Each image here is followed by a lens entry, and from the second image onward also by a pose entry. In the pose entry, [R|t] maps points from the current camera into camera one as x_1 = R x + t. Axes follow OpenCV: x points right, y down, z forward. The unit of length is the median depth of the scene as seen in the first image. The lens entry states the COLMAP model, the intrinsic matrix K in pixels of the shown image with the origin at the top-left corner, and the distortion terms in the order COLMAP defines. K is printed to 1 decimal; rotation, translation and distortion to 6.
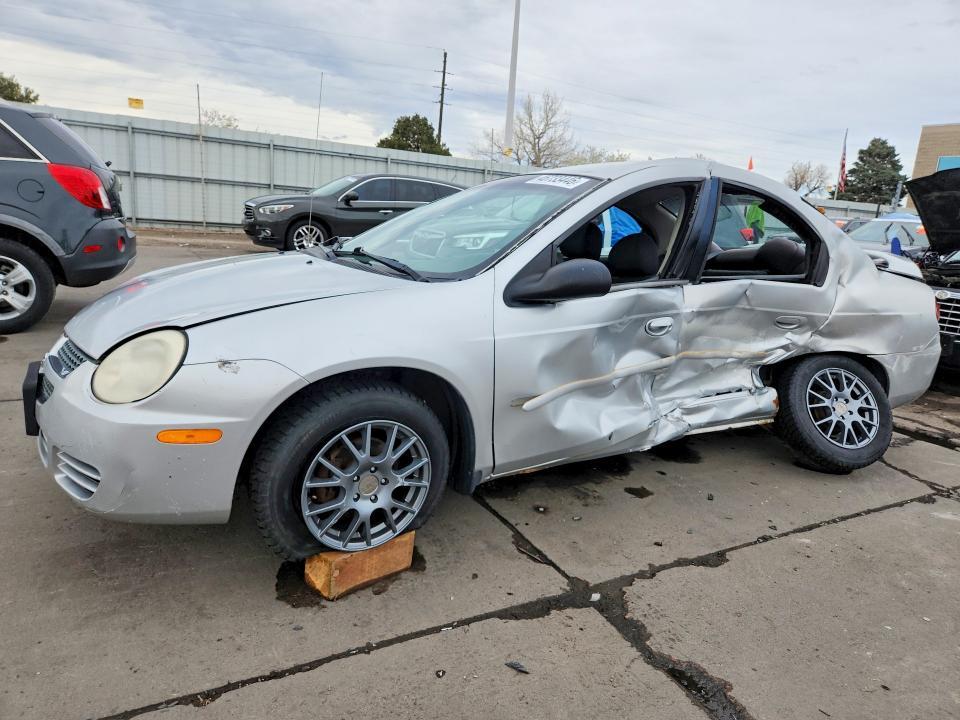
lens RADIAL K [[708.5, 0, 484.6], [0, 708.5, 366.4], [0, 0, 1]] dist [0.038773, -0.022500]
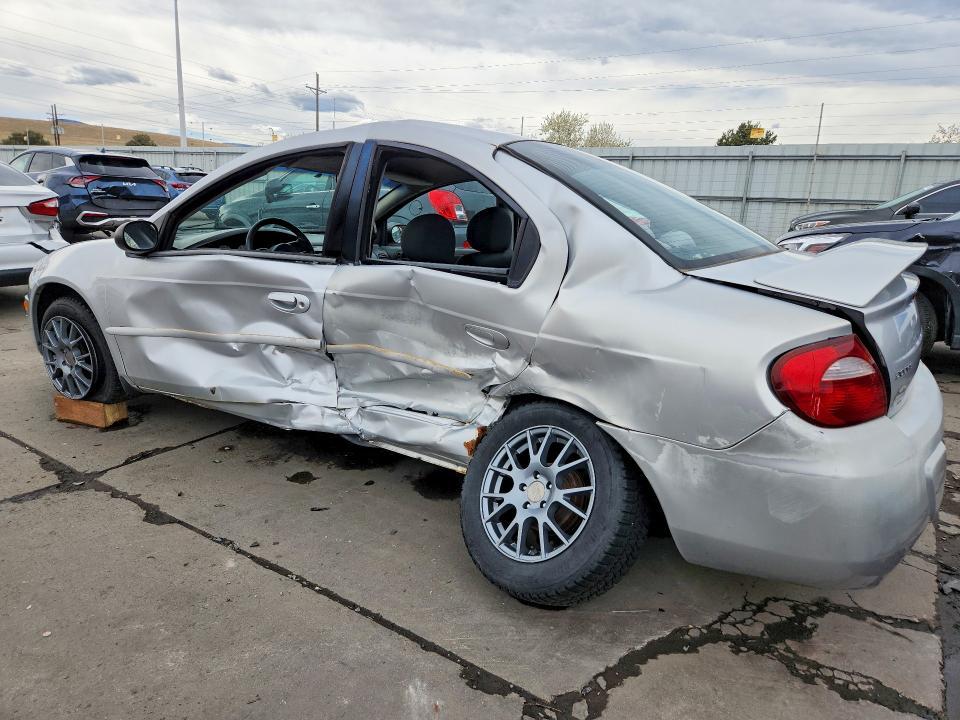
lens RADIAL K [[708.5, 0, 484.6], [0, 708.5, 355.5], [0, 0, 1]] dist [0.038773, -0.022500]
pose [[0.399170, 0.146428, -0.905109, 1.045440], [-0.207575, 0.975966, 0.066347, -0.088422], [0.893071, 0.161394, 0.419971, 0.715565]]
